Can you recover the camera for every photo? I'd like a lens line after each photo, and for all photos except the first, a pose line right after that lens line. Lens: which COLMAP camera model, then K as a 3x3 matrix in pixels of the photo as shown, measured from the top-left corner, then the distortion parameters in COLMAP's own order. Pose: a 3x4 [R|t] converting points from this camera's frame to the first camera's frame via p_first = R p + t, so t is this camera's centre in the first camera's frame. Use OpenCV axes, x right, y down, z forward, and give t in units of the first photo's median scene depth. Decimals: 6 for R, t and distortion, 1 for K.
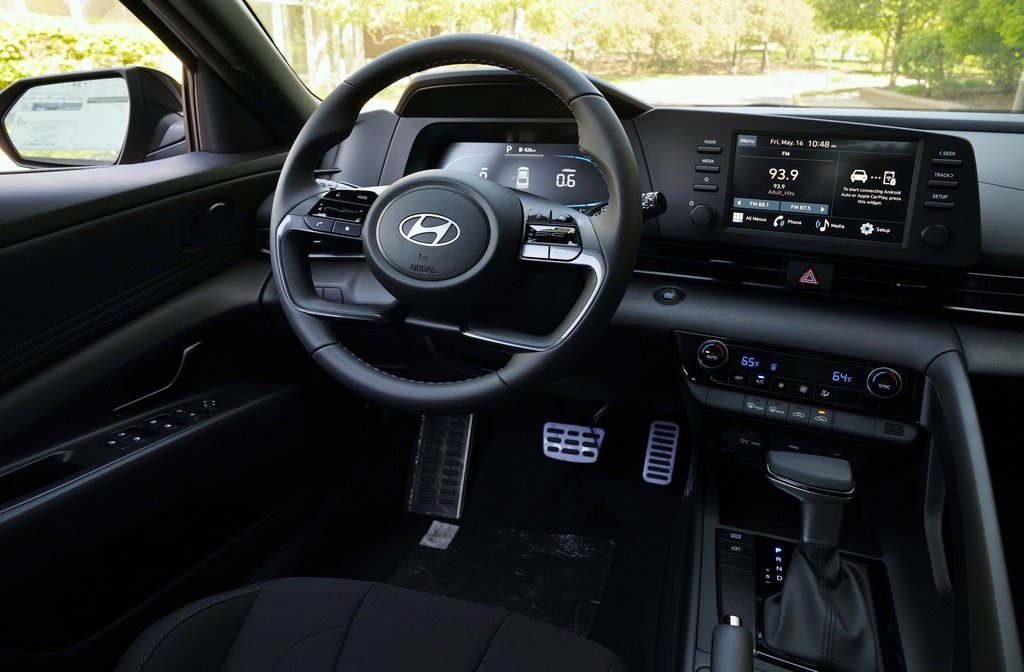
lens RADIAL K [[713.0, 0, 512.0], [0, 713.0, 336.0], [0, 0, 1]] dist [-0.146631, 0.098758]
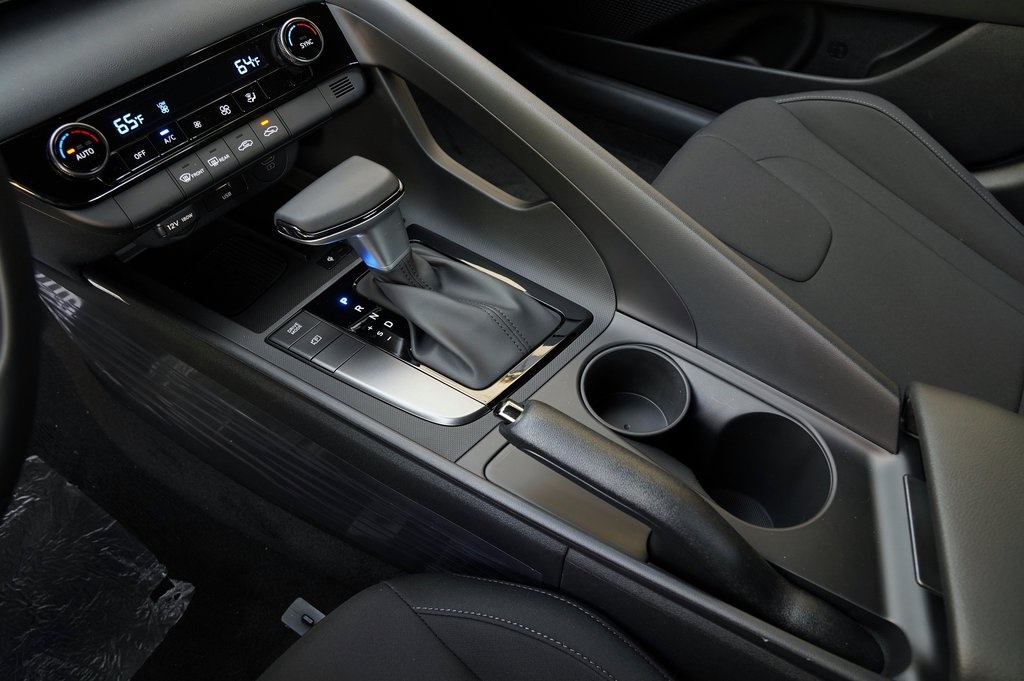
lens RADIAL K [[706.9, 0, 512.0], [0, 706.9, 340.5], [0, 0, 1]] dist [-0.121293, 0.083508]
pose [[0.265533, -0.756928, 0.597120, -0.075358], [0.336359, 0.653171, 0.678403, -0.133788], [-0.903524, 0.020708, 0.428038, 0.453503]]
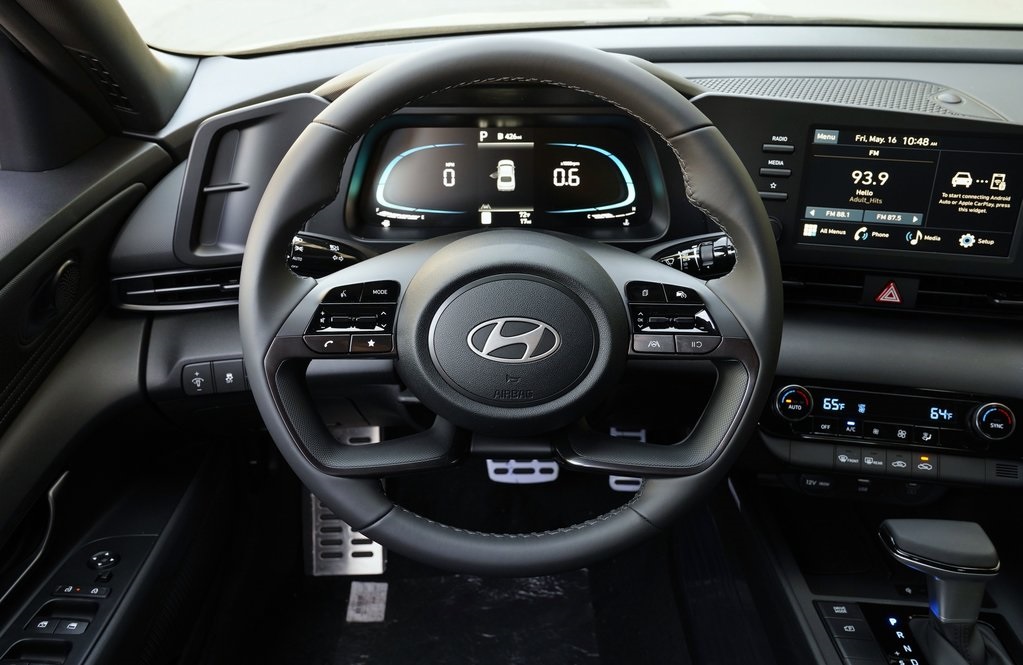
lens RADIAL K [[904.0, 0, 511.5], [0, 904.0, 332.5], [0, 0, 1]] dist [-0.078798, 0.128452]
pose [[0.948153, -0.139353, 0.285633, -0.329486], [0.092344, 0.980767, 0.171956, -0.274417], [-0.304102, -0.136664, 0.942786, 0.117823]]
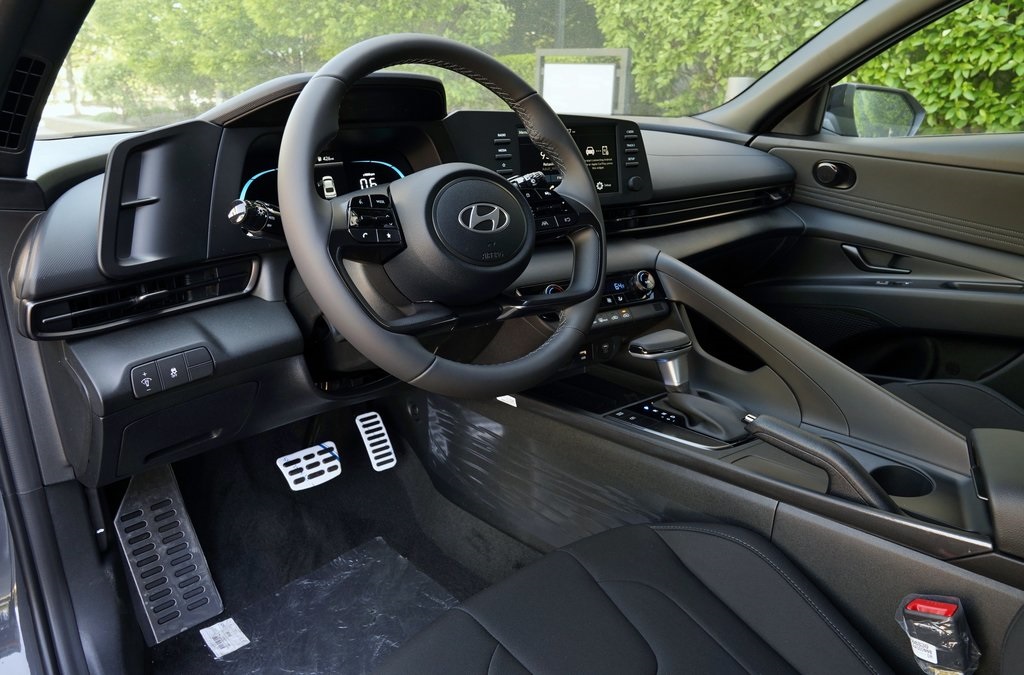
lens RADIAL K [[715.6, 0, 512.0], [0, 715.6, 337.5], [0, 0, 1]] dist [-0.154925, 0.161218]
pose [[0.499945, -0.263335, 0.825051, -0.877796], [0.297260, 0.946955, 0.122117, -0.086431], [-0.813444, 0.184203, 0.551704, 0.363221]]
